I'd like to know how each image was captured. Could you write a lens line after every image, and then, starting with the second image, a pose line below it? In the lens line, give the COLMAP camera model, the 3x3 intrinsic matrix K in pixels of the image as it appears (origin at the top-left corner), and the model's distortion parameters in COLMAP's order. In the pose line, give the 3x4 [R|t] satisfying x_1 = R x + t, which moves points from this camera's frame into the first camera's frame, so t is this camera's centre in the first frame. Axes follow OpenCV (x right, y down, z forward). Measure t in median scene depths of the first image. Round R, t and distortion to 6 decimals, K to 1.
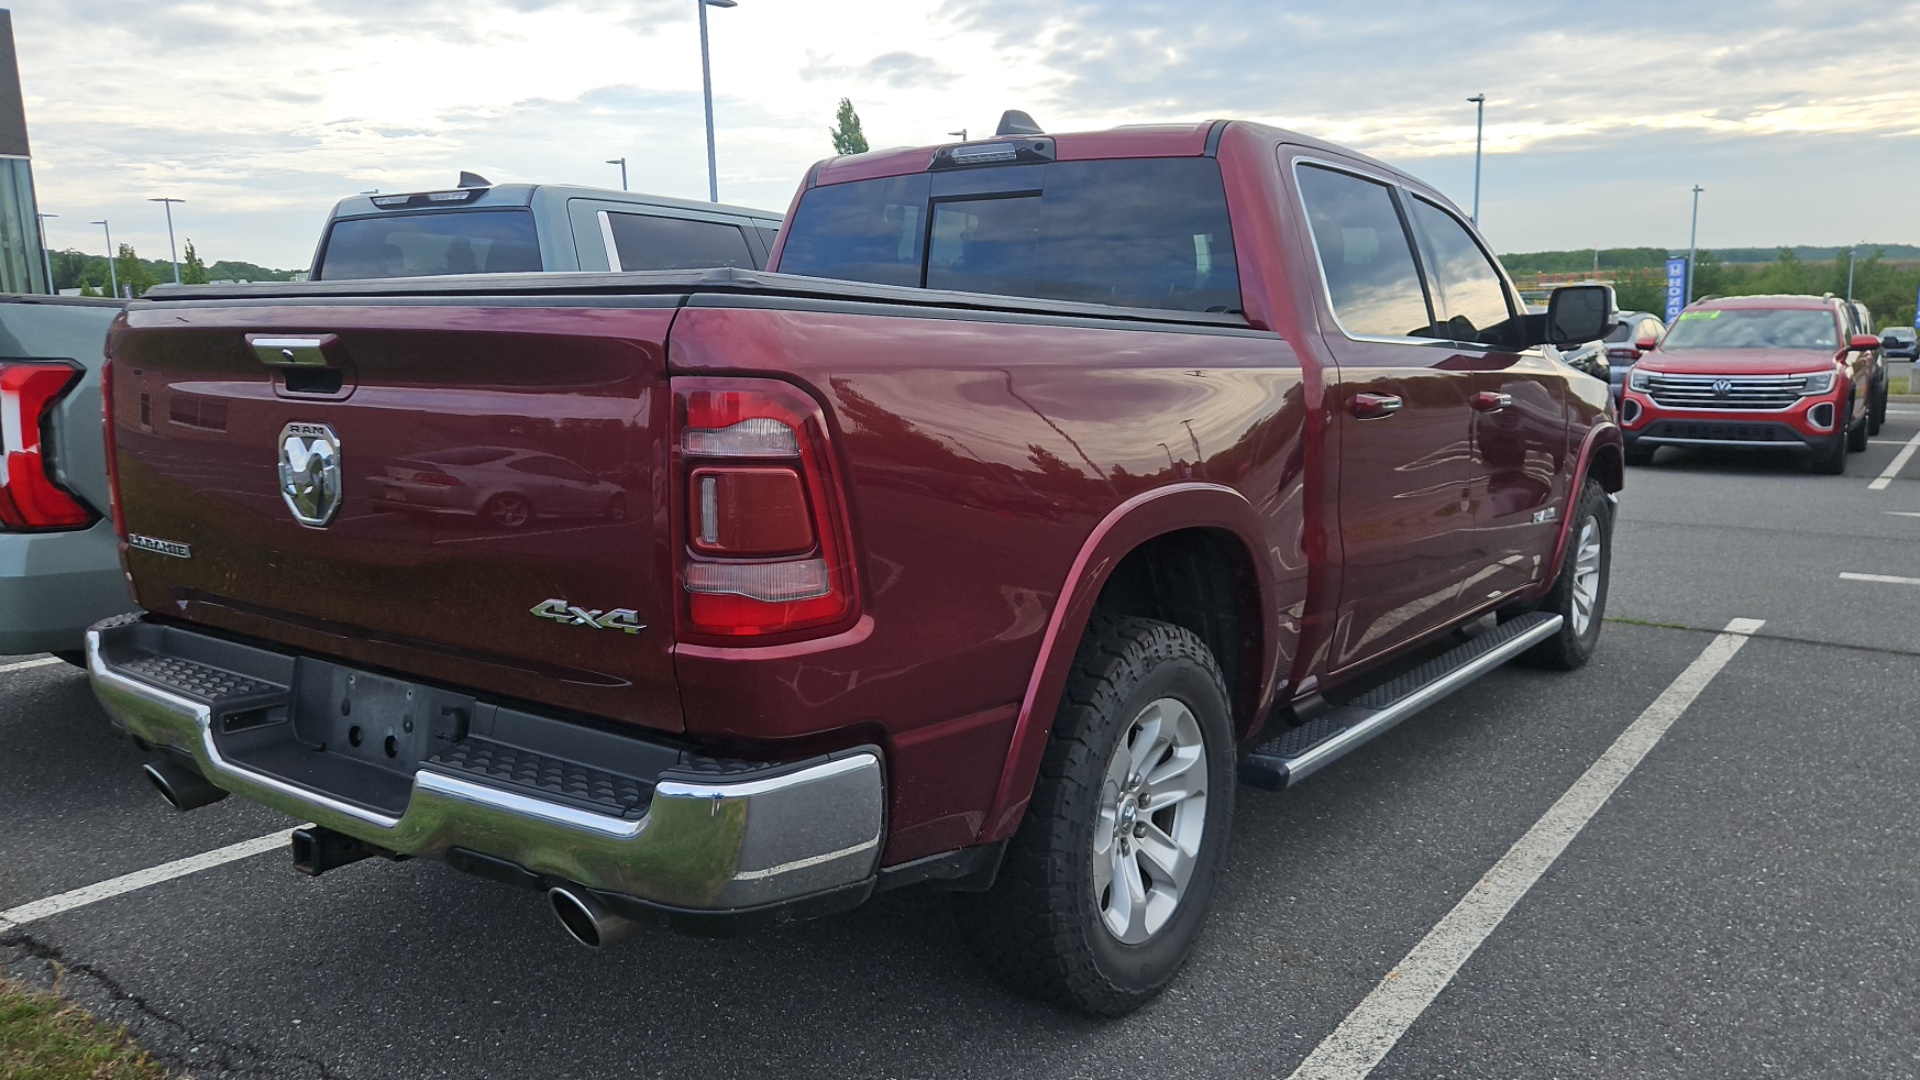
lens RADIAL K [[1404.0, 0, 960.0], [0, 1404.0, 540.0], [0, 0, 1]] dist [0.082923, -0.075724]
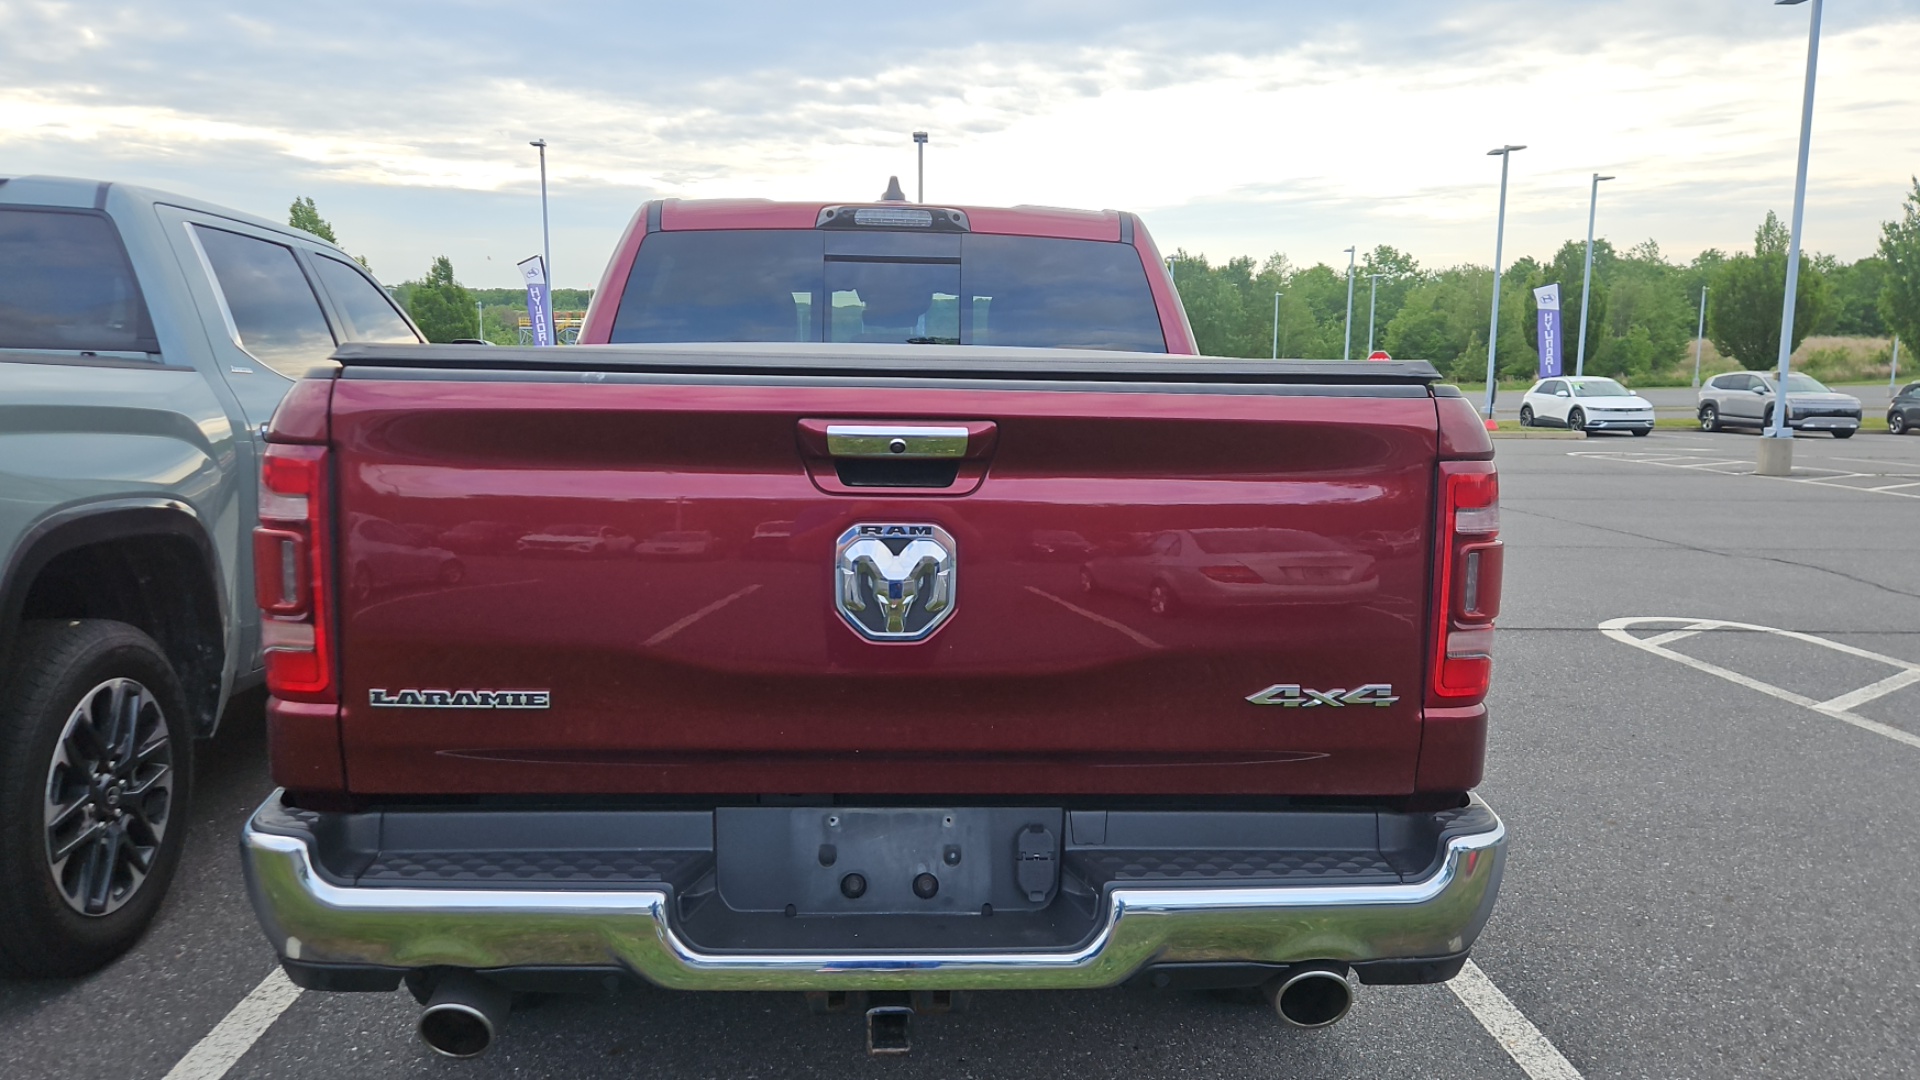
lens RADIAL K [[1404.0, 0, 960.0], [0, 1404.0, 540.0], [0, 0, 1]] dist [0.082923, -0.075724]
pose [[0.775523, -0.061068, 0.628359, -1.100386], [0.074973, 0.997176, 0.004381, -0.082875], [-0.626852, 0.043713, 0.777911, 0.362697]]
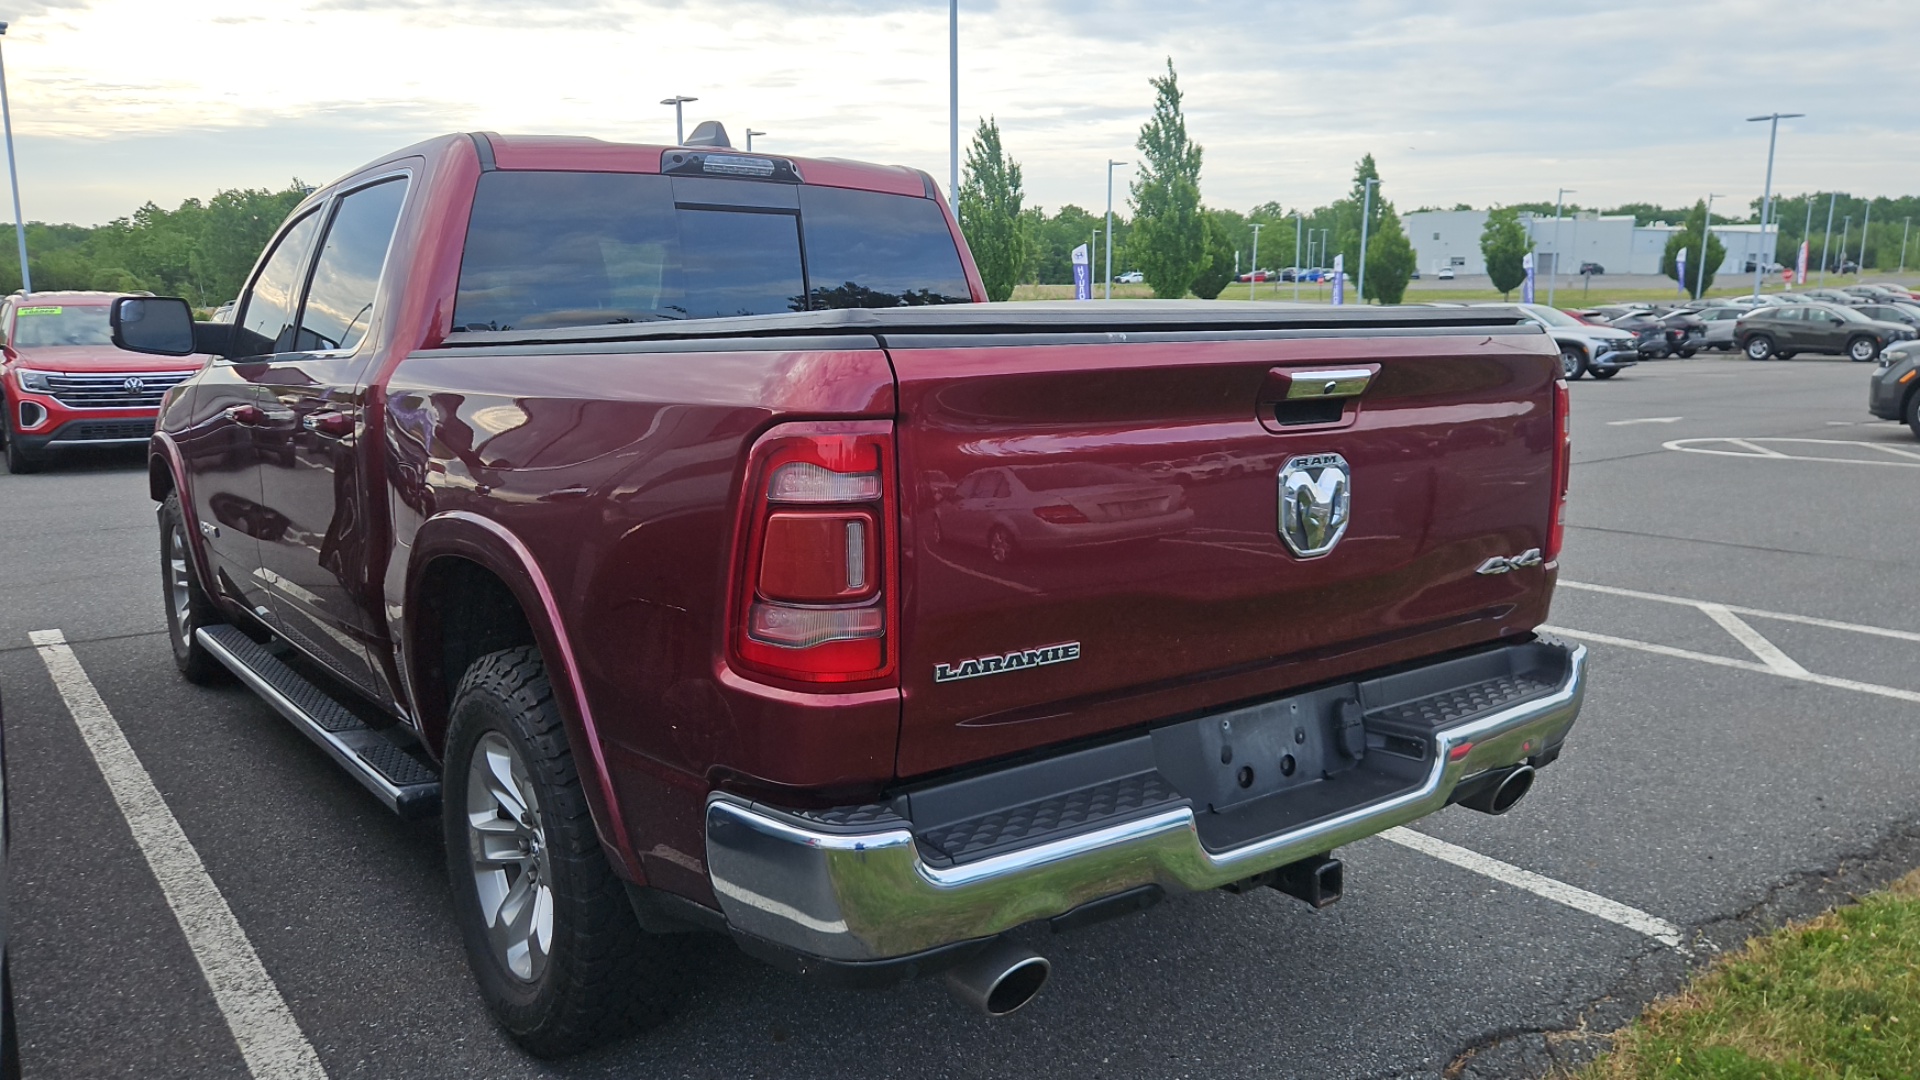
lens RADIAL K [[1404.0, 0, 960.0], [0, 1404.0, 540.0], [0, 0, 1]] dist [0.082923, -0.075724]
pose [[0.291968, -0.149523, 0.944668, -1.686452], [0.143732, 0.983347, 0.111222, -0.193231], [-0.945566, 0.103306, 0.308597, 1.071721]]
